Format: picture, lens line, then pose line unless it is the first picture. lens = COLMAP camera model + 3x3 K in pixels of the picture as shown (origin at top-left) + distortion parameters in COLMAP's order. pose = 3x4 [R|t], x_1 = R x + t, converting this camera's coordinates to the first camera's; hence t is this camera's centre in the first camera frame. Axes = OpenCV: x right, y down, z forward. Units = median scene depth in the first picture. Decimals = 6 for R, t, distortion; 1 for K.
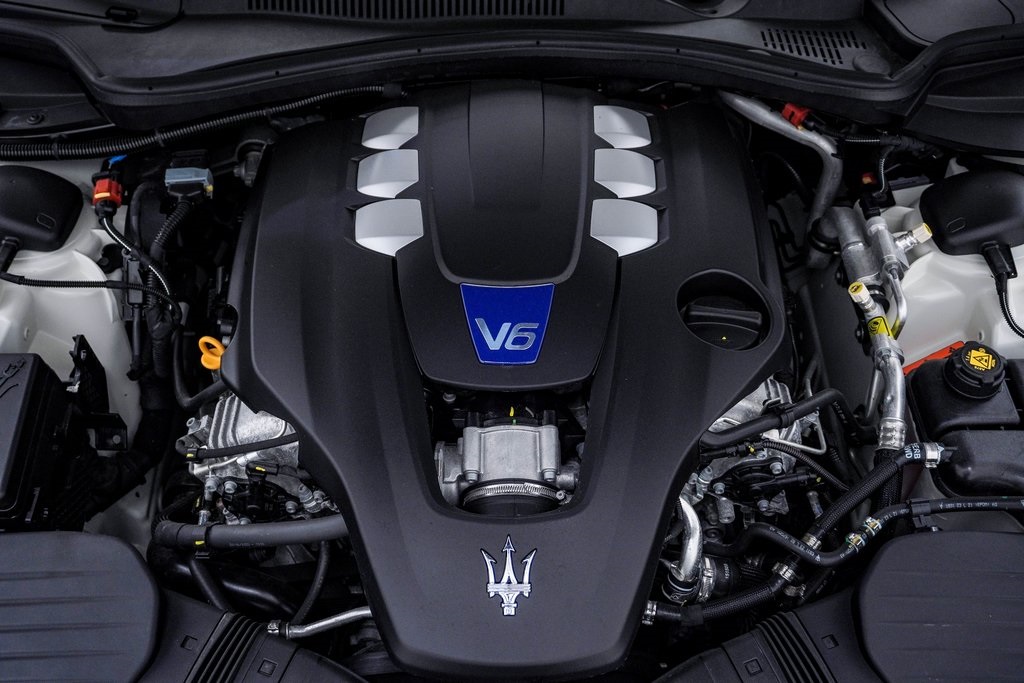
lens RADIAL K [[1064.2, 0, 514.1], [0, 1064.2, 342.1], [0, 0, 1]] dist [-0.017097, 0.000000]
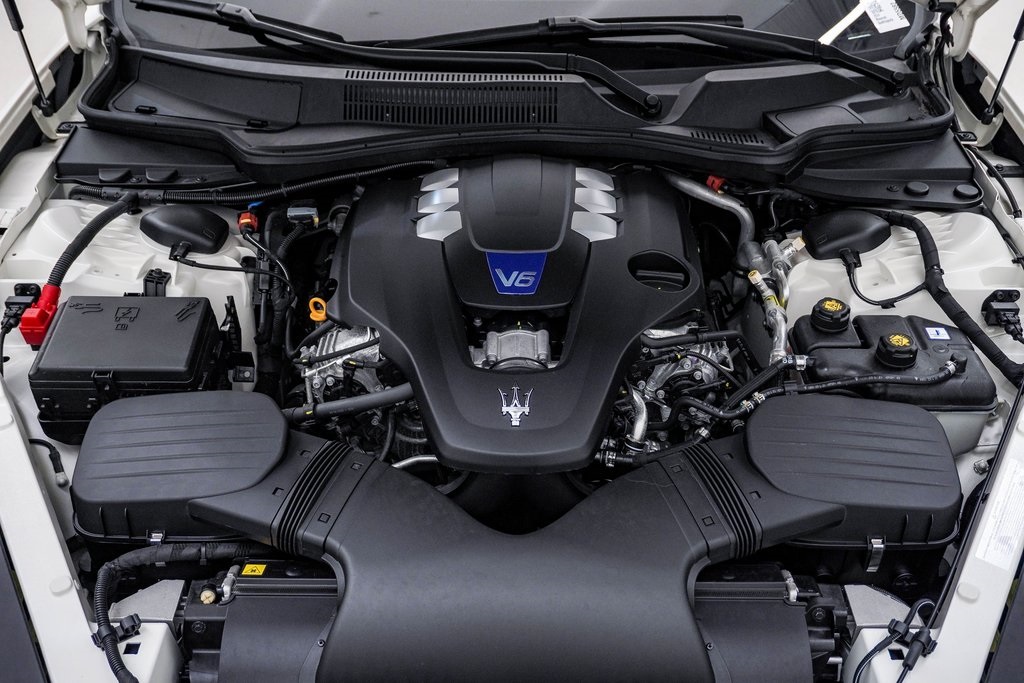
lens RADIAL K [[1074.5, 0, 510.6], [0, 1074.5, 341.1], [0, 0, 1]] dist [-0.033941, 0.000000]
pose [[0.999816, 0.003069, -0.018922, 0.014098], [-0.007635, 0.969177, -0.246247, 0.426517], [0.017584, 0.246346, 0.969022, -0.446434]]
